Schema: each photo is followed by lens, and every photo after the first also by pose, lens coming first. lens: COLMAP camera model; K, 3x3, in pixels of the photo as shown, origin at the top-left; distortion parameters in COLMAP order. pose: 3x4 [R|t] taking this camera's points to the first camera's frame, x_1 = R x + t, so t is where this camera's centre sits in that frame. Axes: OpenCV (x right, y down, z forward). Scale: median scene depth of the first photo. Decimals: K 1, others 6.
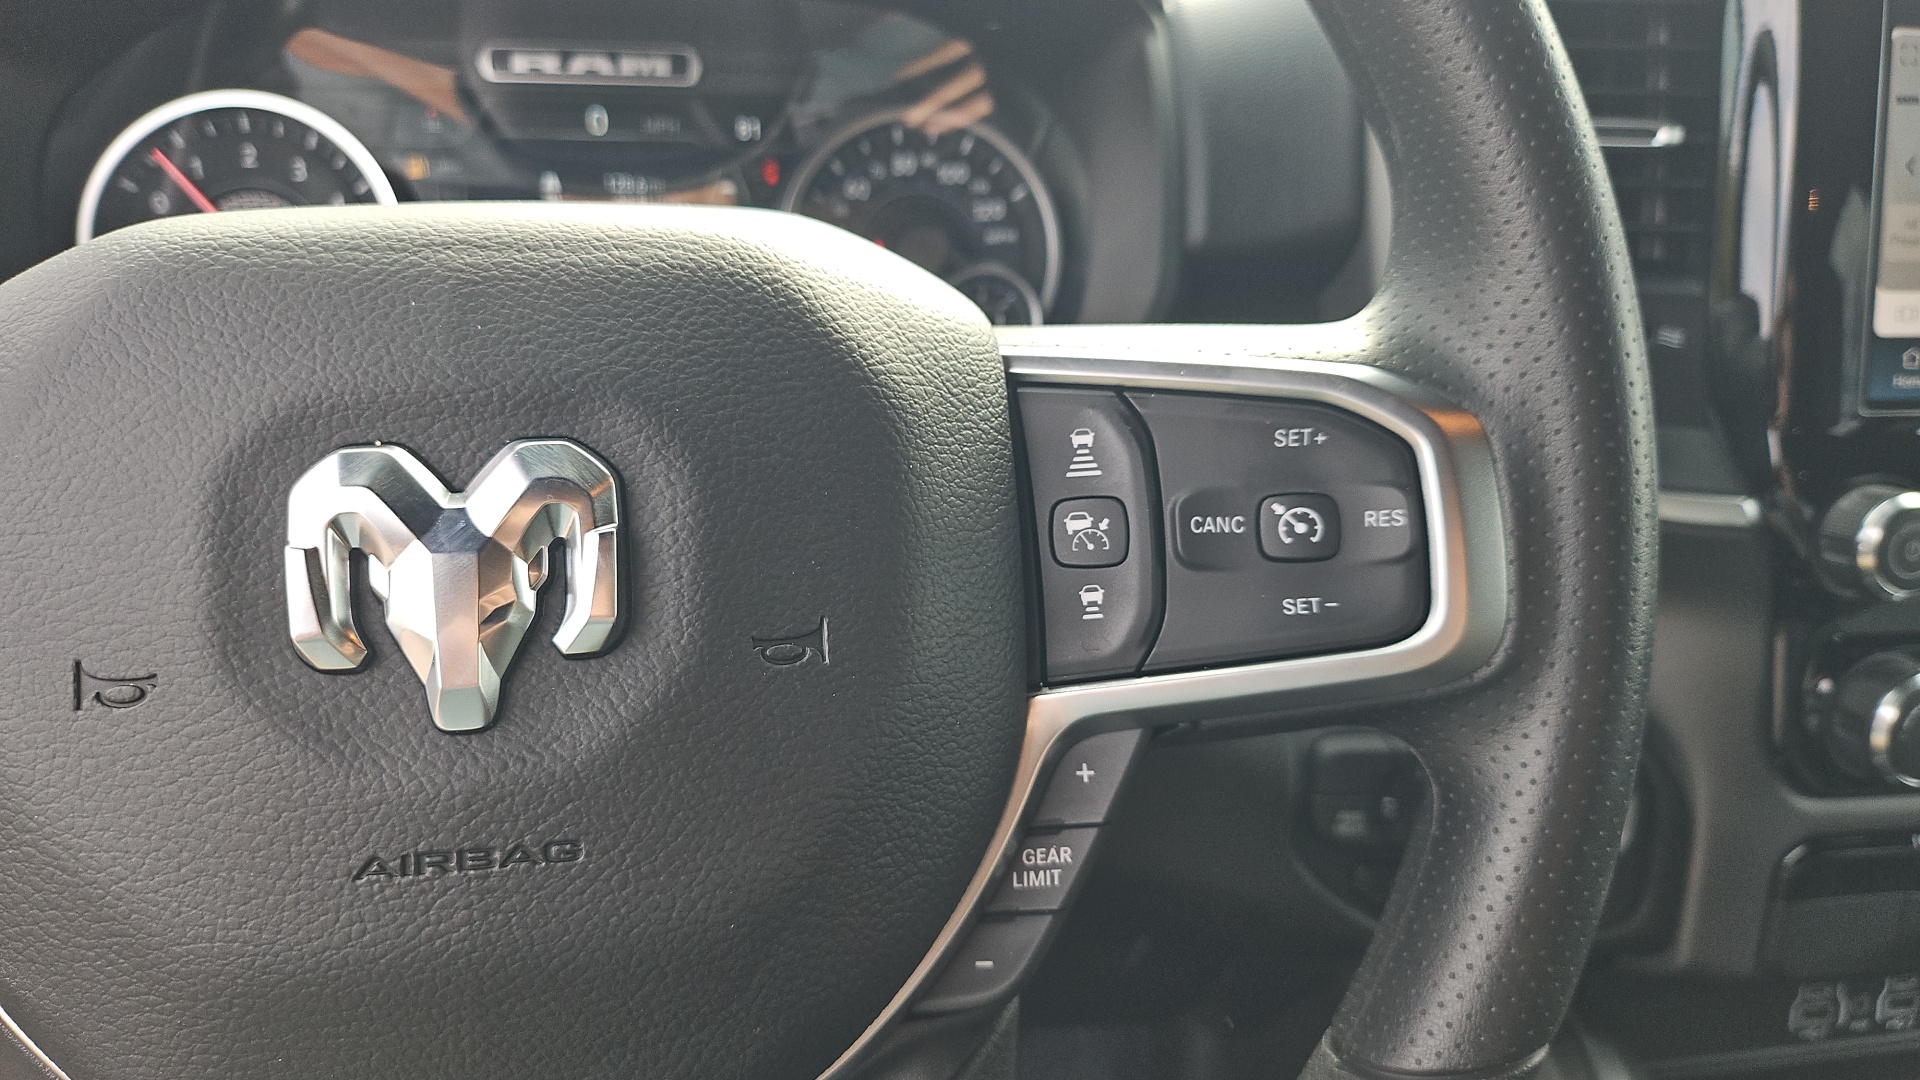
lens RADIAL K [[1369.4, 0, 945.3], [0, 1369.4, 536.2], [0, 0, 1]] dist [0.042816, -0.060882]
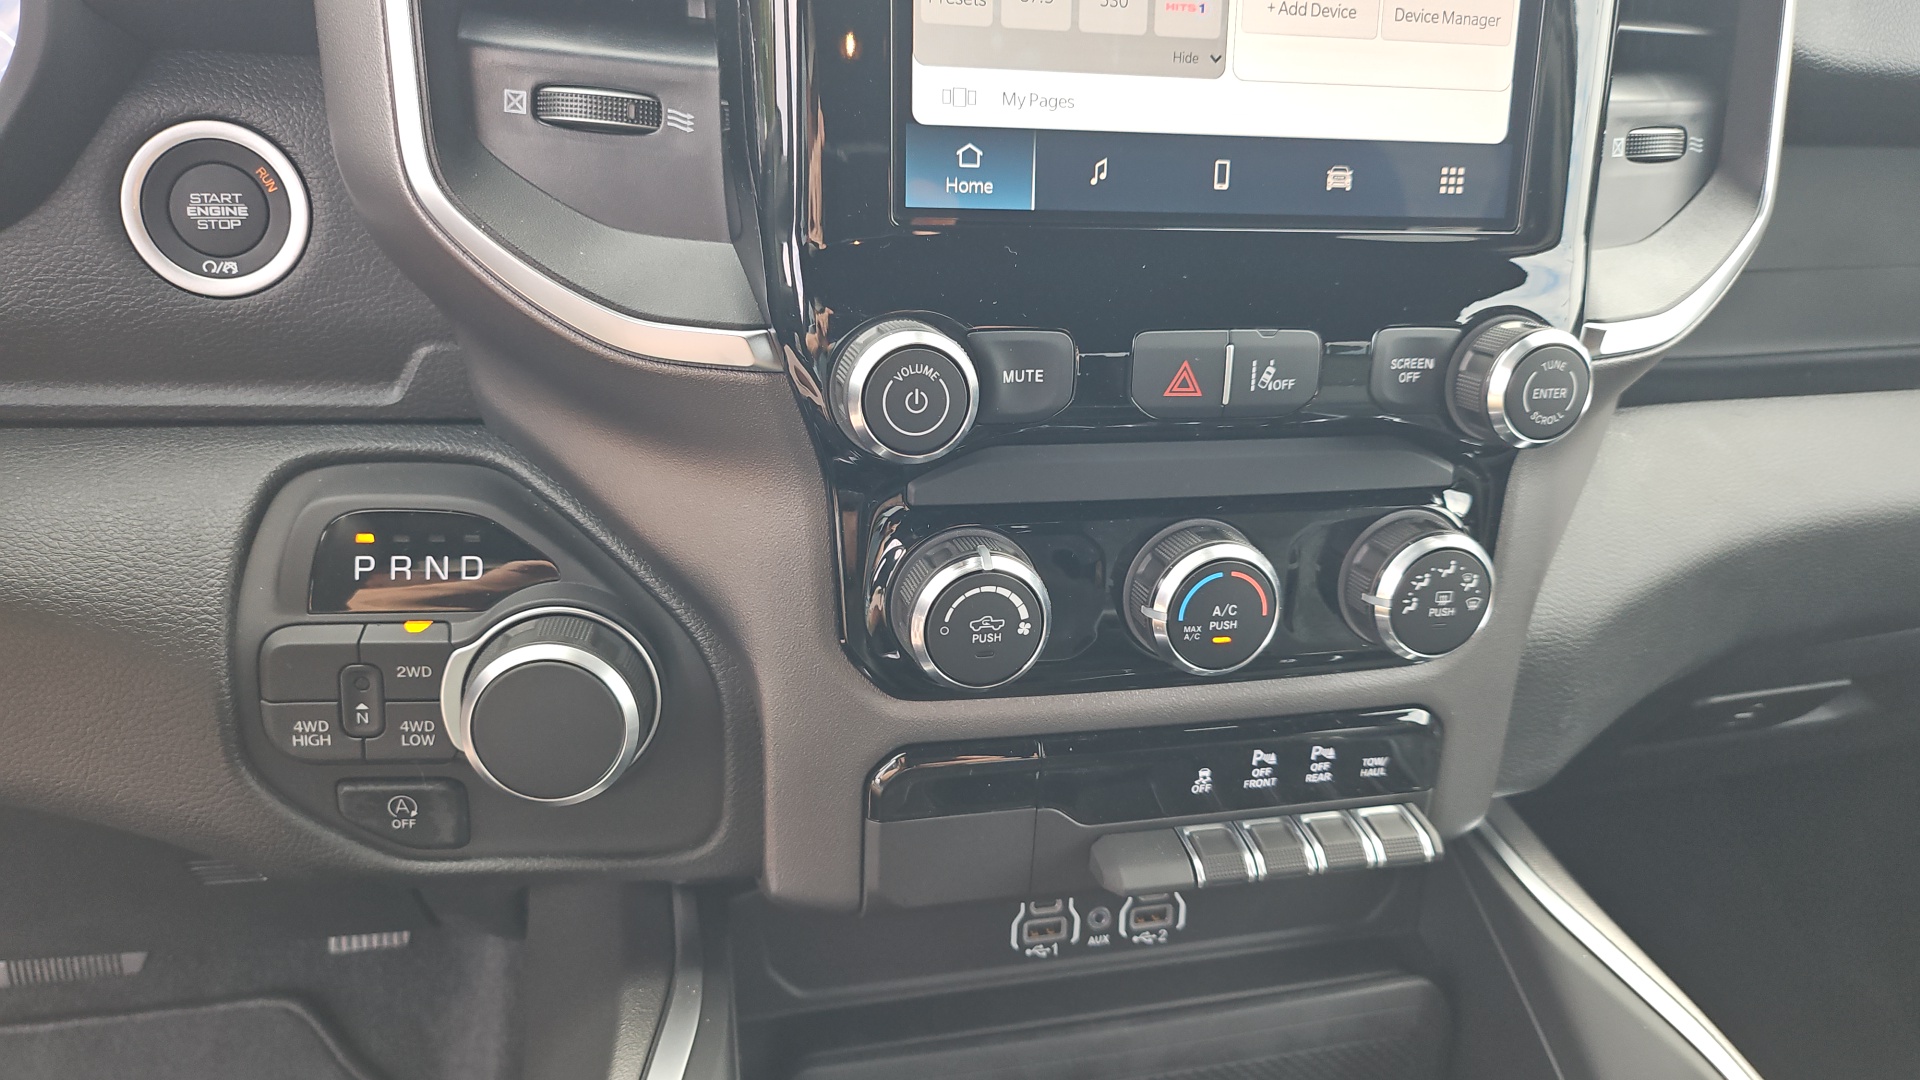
lens RADIAL K [[1455.5, 0, 959.5], [0, 1455.5, 574.4], [0, 0, 1]] dist [-0.000628, -0.000799]
pose [[0.994753, 0.003818, 0.102232, 1.166650], [-0.017438, 0.991007, 0.132669, -0.003624], [-0.100806, -0.133756, 0.985874, 0.284109]]
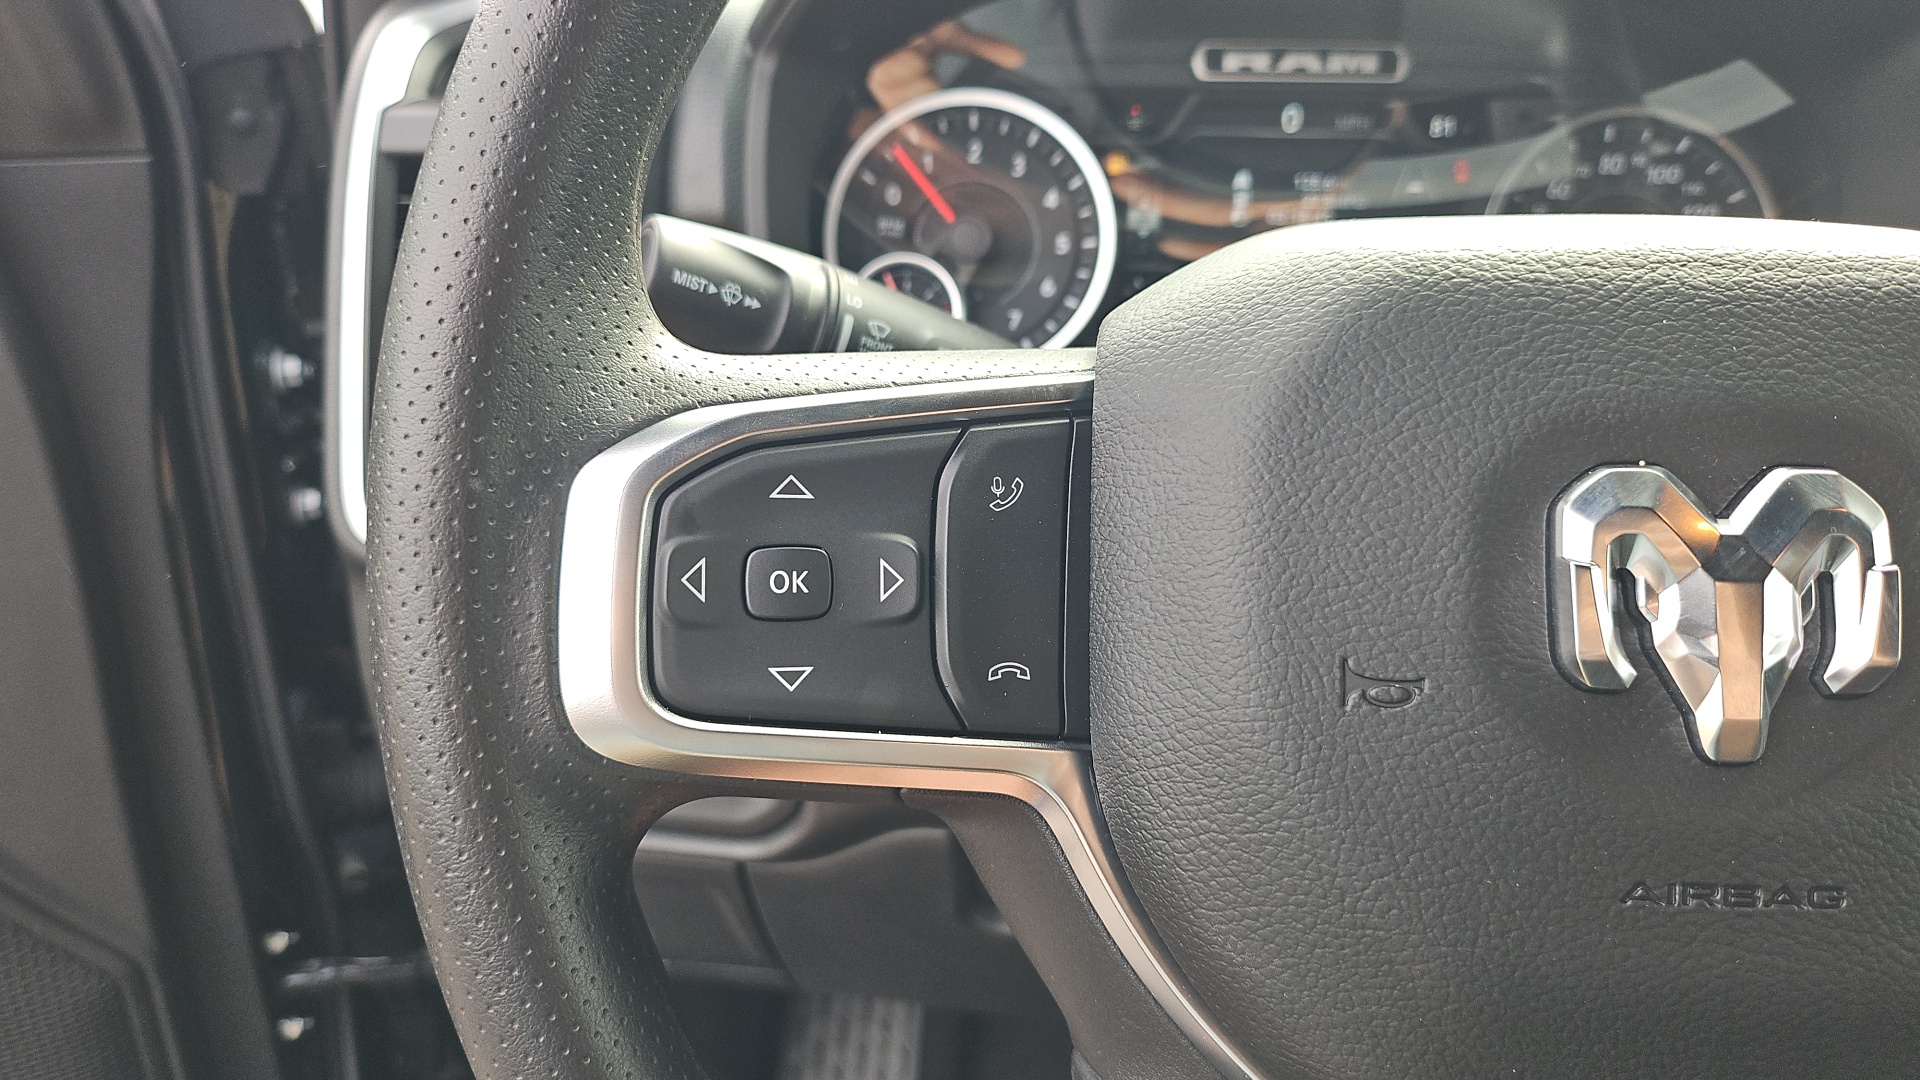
lens RADIAL K [[1357.7, 0, 964.2], [0, 1357.7, 524.0], [0, 0, 1]] dist [0.040250, -0.072843]
pose [[0.976141, 0.067163, -0.206490, -0.587005], [-0.066417, 0.997736, 0.010551, -0.001713], [0.206732, 0.003415, 0.978392, -0.050430]]
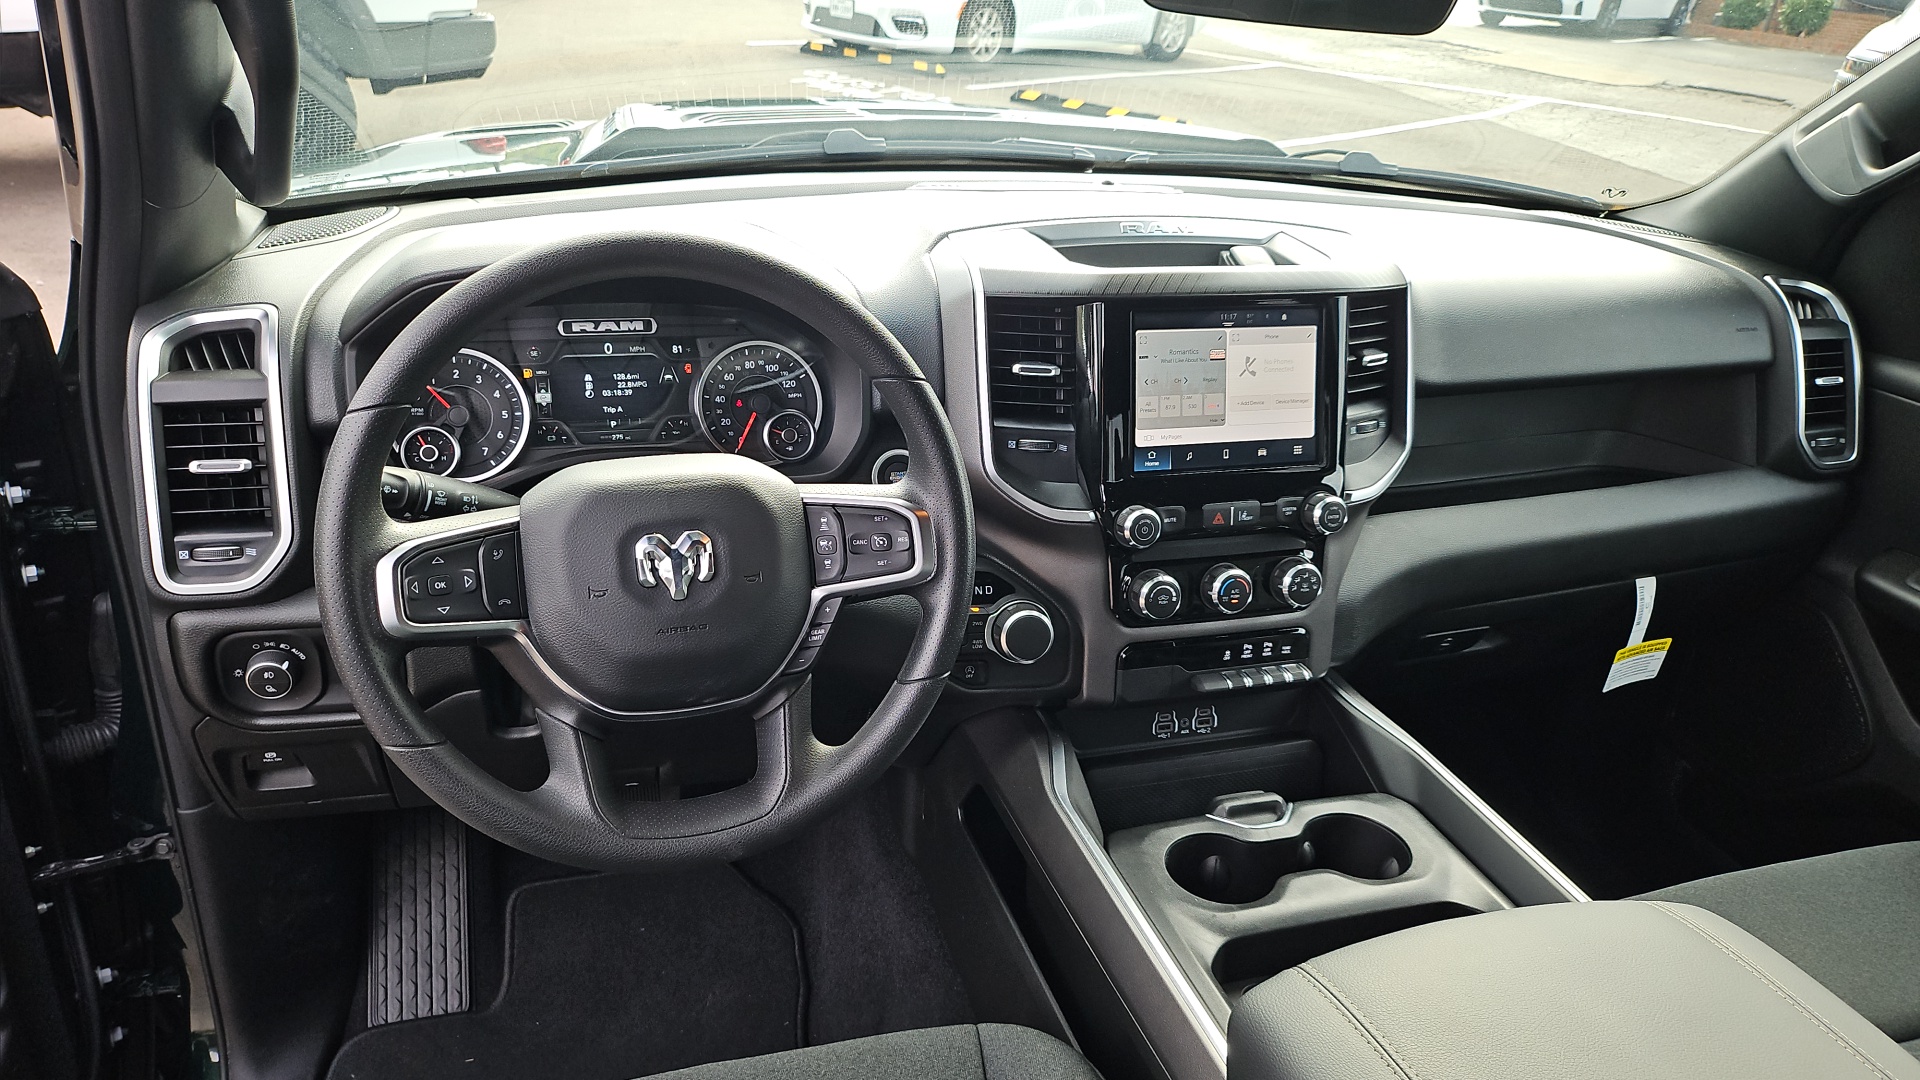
lens RADIAL K [[1369.4, 0, 945.3], [0, 1369.4, 536.2], [0, 0, 1]] dist [0.042816, -0.060882]
pose [[0.987694, -0.033164, 0.152845, -0.149701], [0.026660, 0.998658, 0.044409, -0.191008], [-0.154112, -0.039788, 0.987252, -2.831848]]
